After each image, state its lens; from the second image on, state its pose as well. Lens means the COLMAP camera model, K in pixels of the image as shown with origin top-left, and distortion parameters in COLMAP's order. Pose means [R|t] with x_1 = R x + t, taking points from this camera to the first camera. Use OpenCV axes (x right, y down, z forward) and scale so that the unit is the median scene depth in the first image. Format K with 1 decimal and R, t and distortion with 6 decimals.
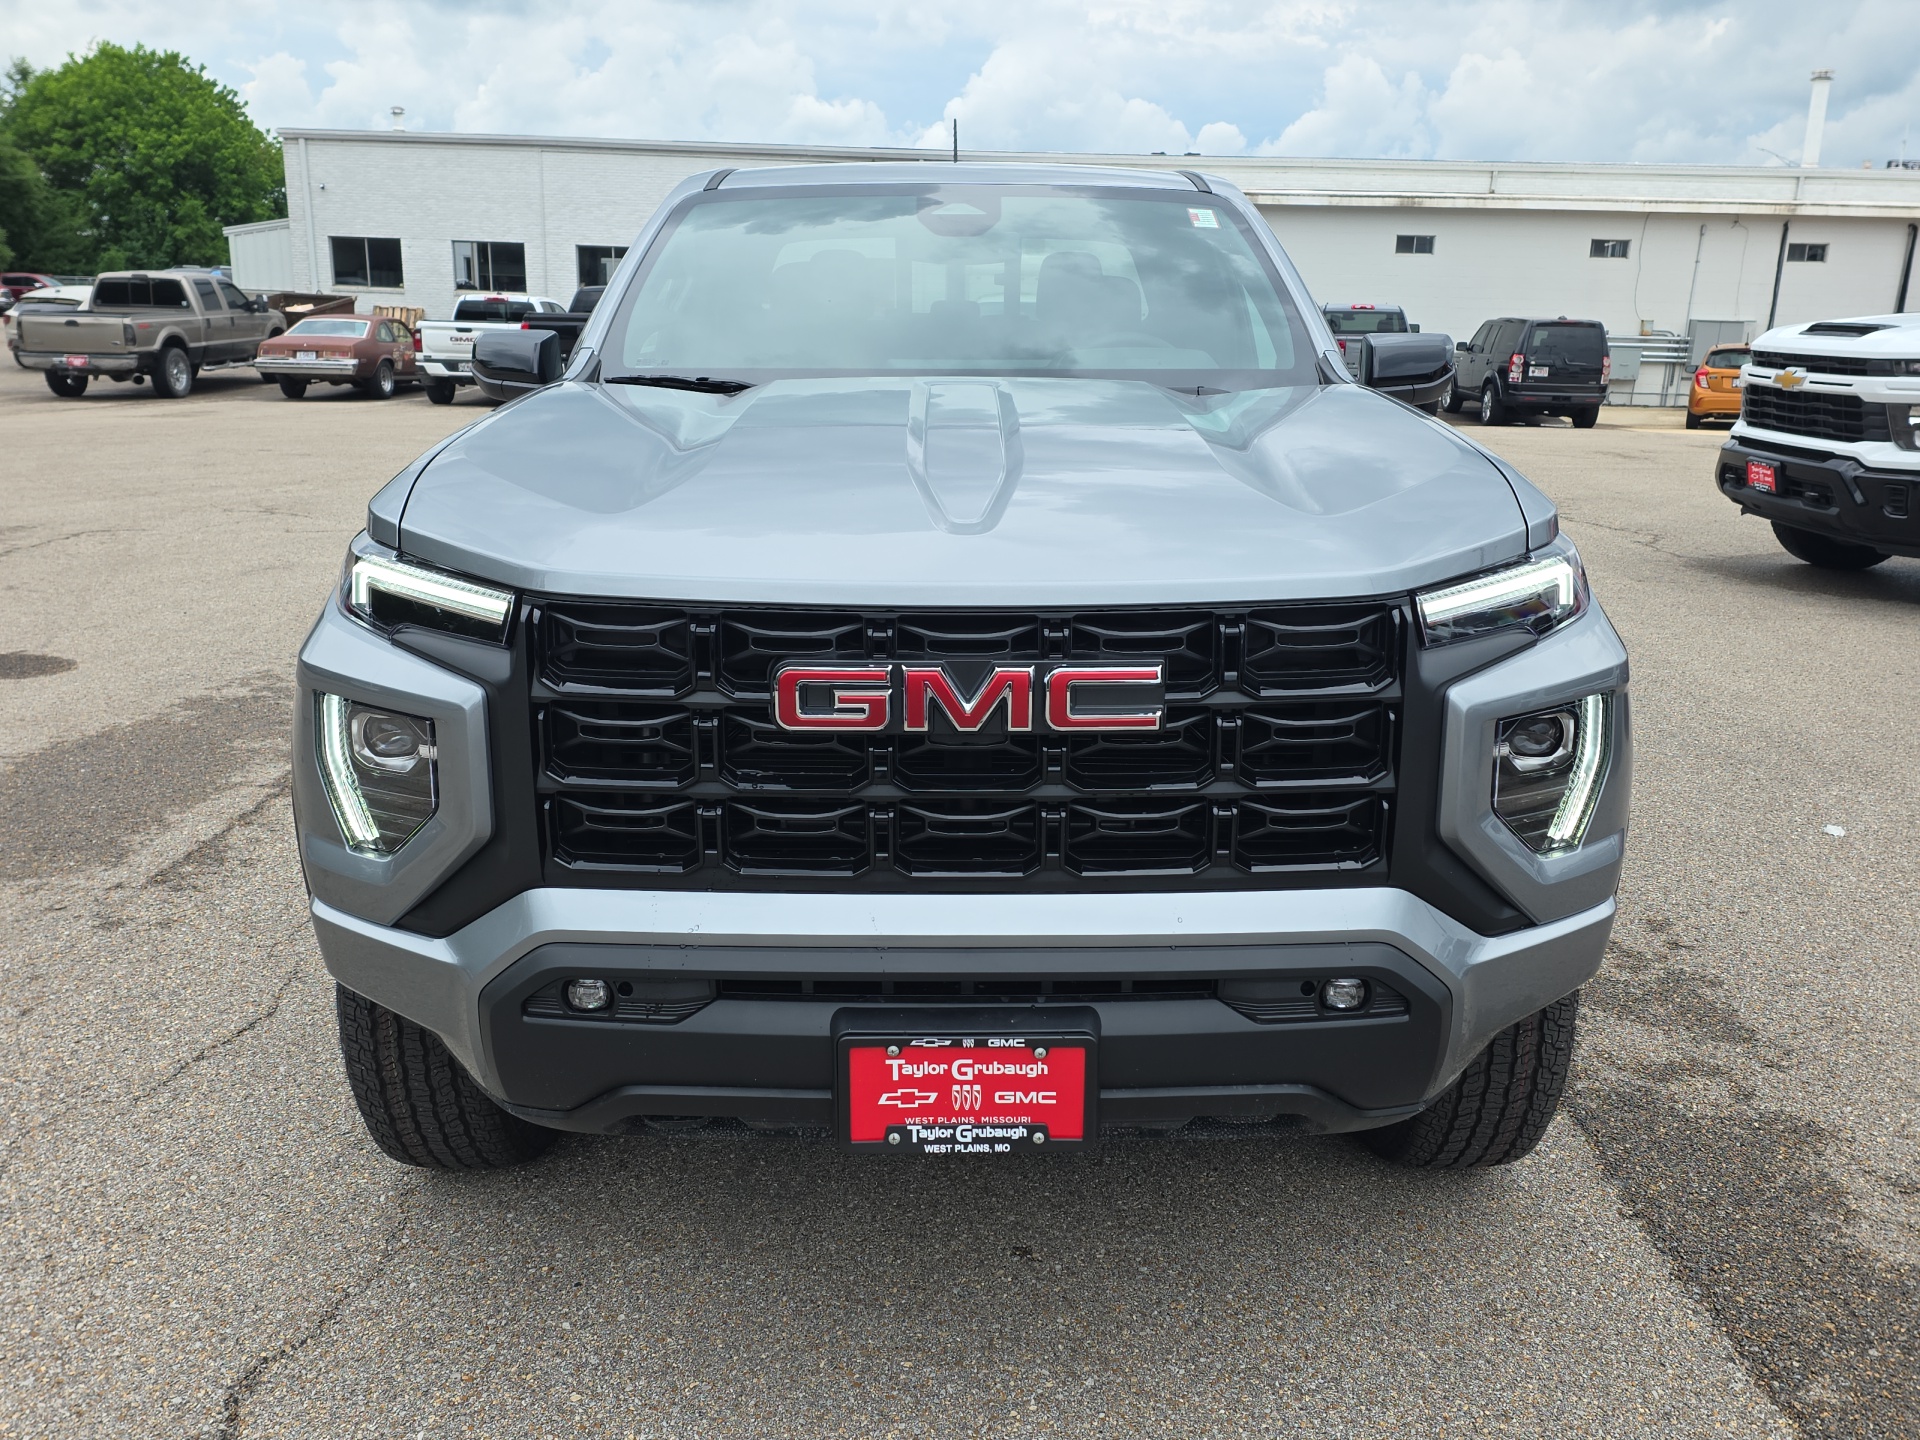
lens RADIAL K [[1601.3, 0, 970.9], [0, 1601.3, 700.9], [0, 0, 1]] dist [0.092586, -0.082815]
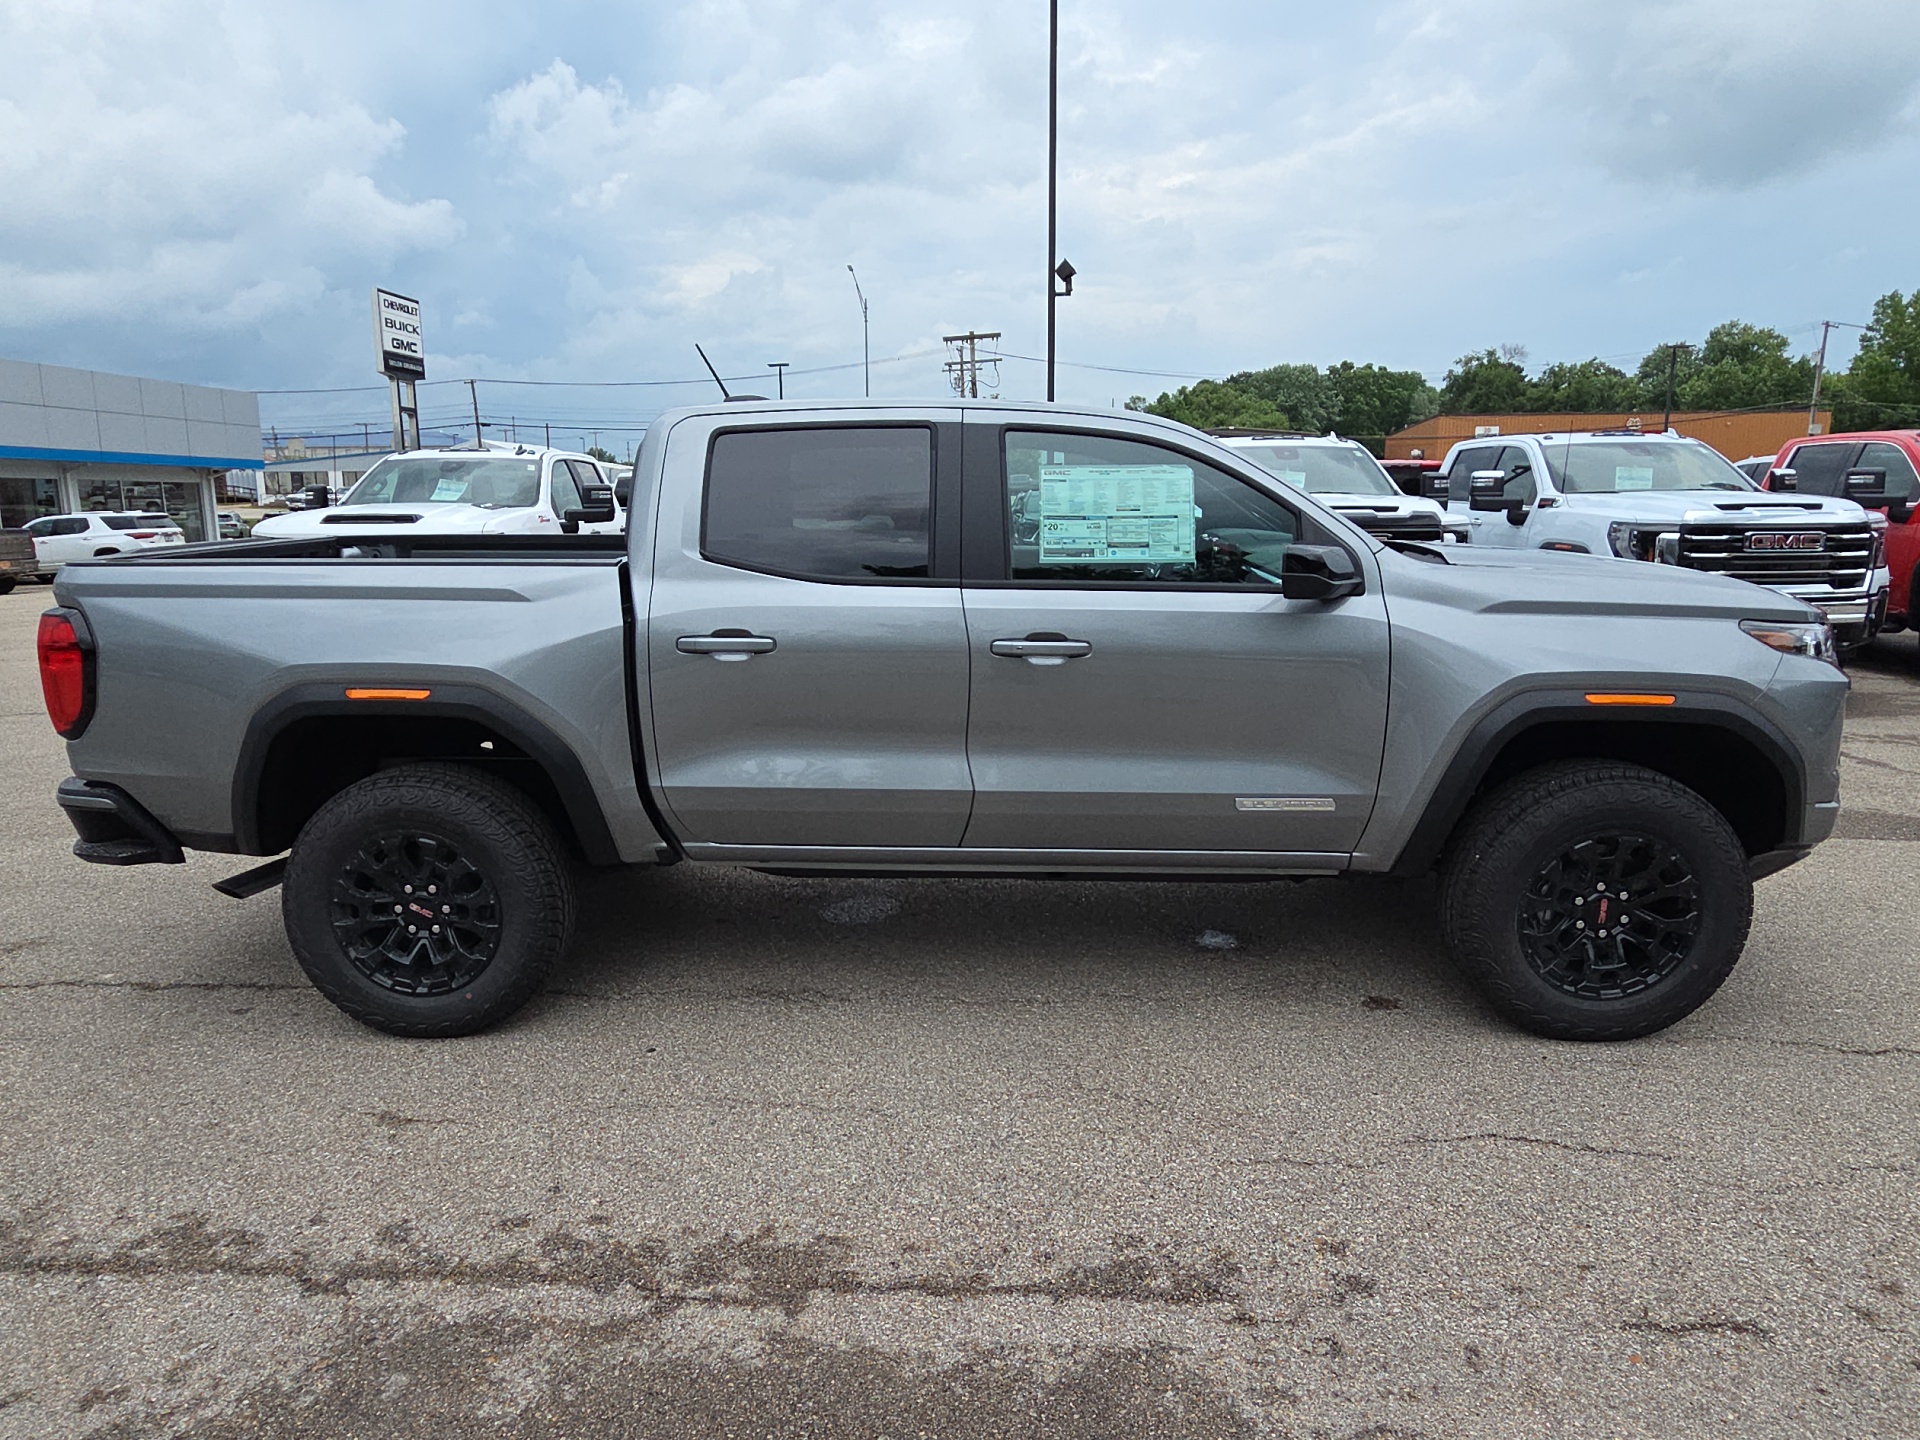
lens RADIAL K [[1260.3, 0, 960.0], [0, 1260.3, 720.0], [0, 0, 1]] dist [-0.000830, 0.001675]
pose [[0.037446, -0.201202, 0.978834, -2.002647], [0.255032, 0.949009, 0.185315, -0.556325], [-0.966207, 0.242695, 0.086849, 1.942098]]
